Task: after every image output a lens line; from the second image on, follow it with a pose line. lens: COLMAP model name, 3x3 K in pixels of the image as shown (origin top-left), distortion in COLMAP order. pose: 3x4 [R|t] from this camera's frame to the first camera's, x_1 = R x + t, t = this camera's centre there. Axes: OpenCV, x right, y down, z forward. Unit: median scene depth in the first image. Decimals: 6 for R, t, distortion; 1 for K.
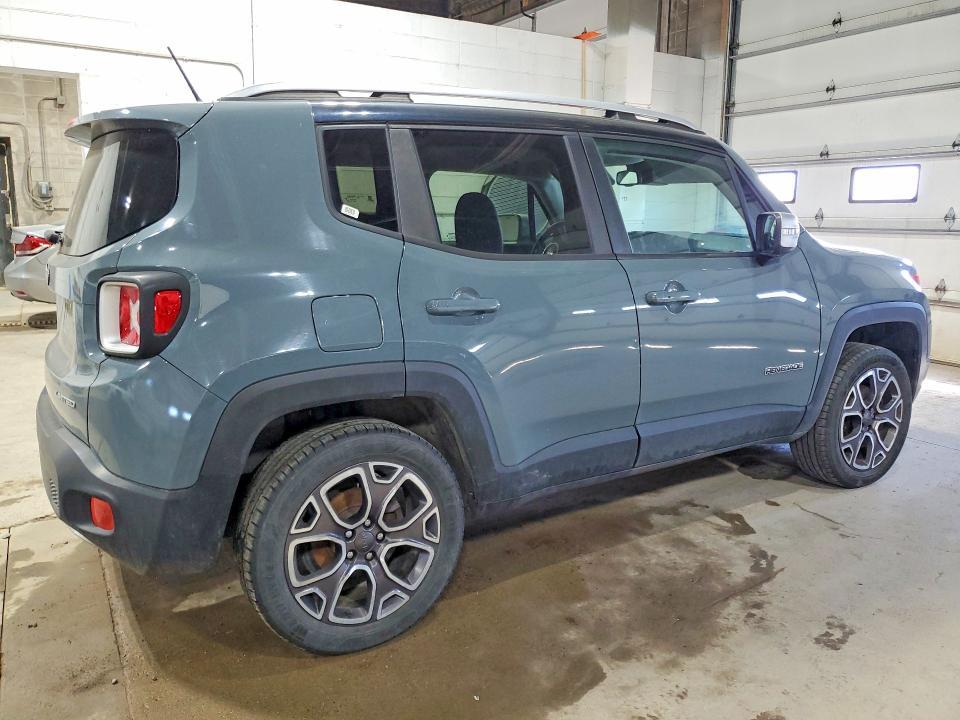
lens RADIAL K [[744.9, 0, 480.0], [0, 744.9, 360.0], [0, 0, 1]] dist [-0.087923, 0.128154]
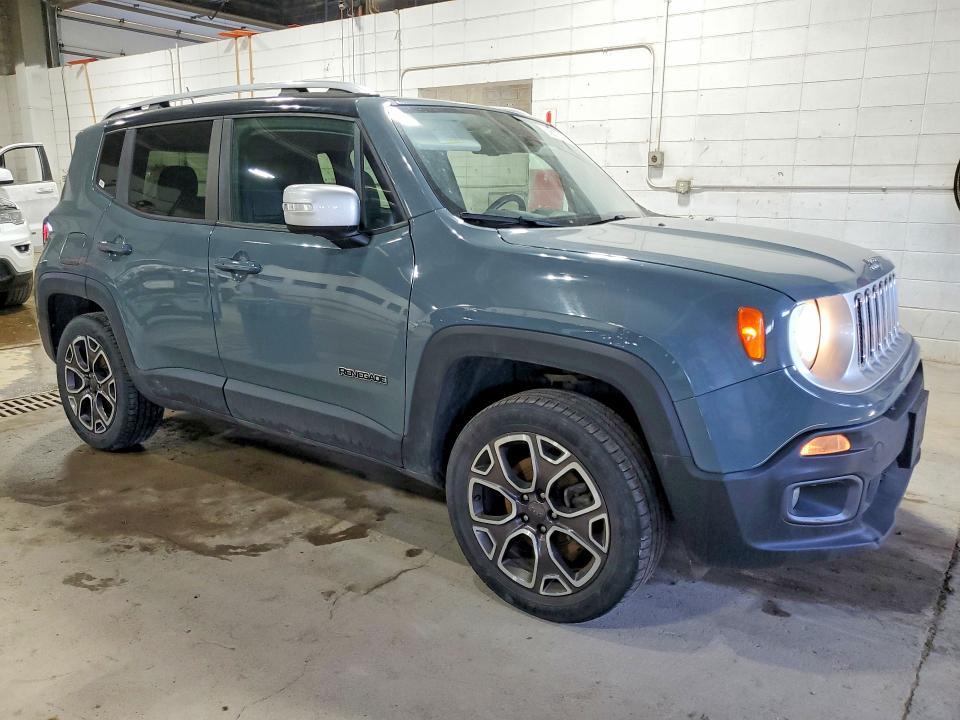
lens RADIAL K [[763.3, 0, 480.0], [0, 763.3, 360.0], [0, 0, 1]] dist [0.084640, -0.140498]
pose [[0.395394, 0.202946, -0.895811, 1.212176], [-0.203952, 0.970337, 0.129809, -0.139273], [0.895582, 0.131377, 0.425056, 0.738768]]
